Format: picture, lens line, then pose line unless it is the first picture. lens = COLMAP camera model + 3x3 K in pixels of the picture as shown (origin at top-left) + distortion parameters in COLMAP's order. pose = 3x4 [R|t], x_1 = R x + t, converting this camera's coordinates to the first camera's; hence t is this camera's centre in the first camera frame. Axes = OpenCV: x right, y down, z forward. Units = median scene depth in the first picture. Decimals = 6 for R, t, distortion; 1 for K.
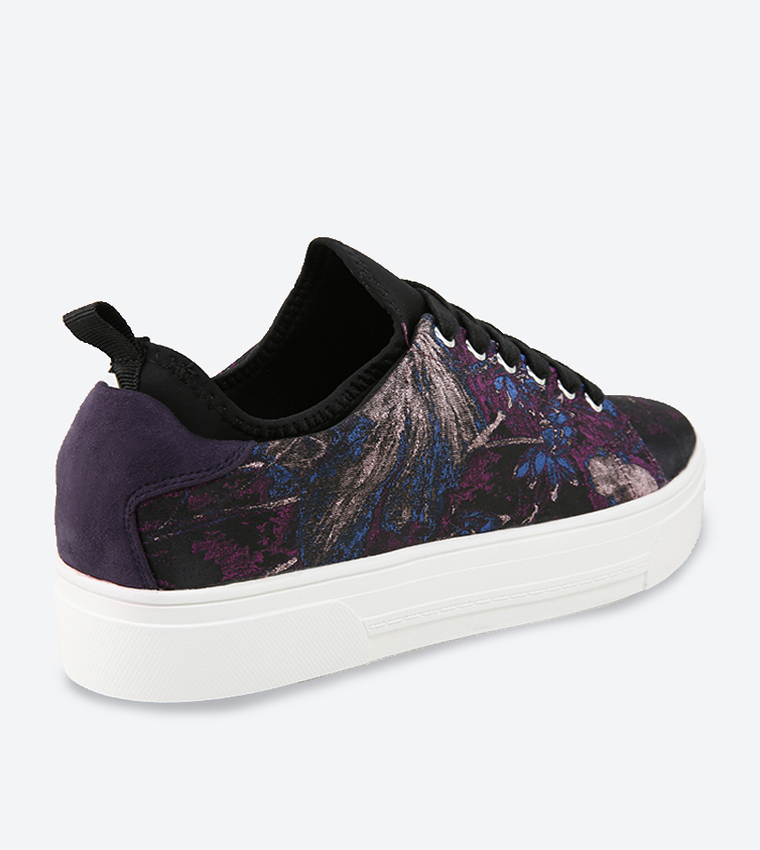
lens RADIAL K [[1737.3, 0, 379.5], [0, 1737.3, 424.9], [0, 0, 1]] dist [-0.058848, 0.000000]
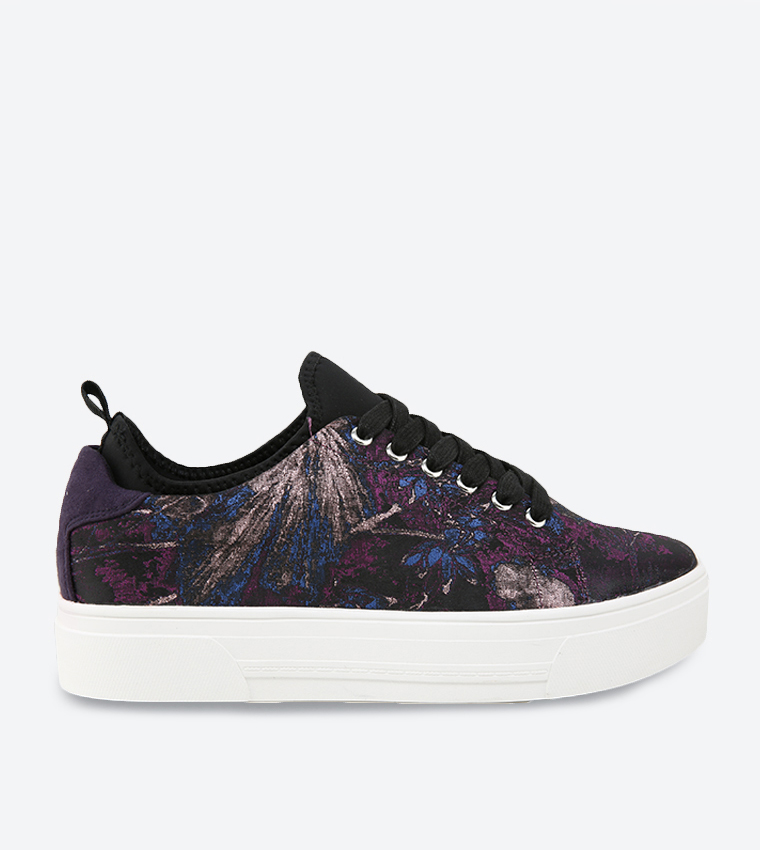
lens RADIAL K [[1737.3, 0, 381.7], [0, 1737.3, 425.4], [0, 0, 1]] dist [-0.058848, 0.000000]
pose [[0.801820, 0.054277, -0.595096, 0.757209], [-0.149292, 0.982481, -0.111544, 0.071695], [0.578616, 0.178282, 0.795876, 0.089139]]
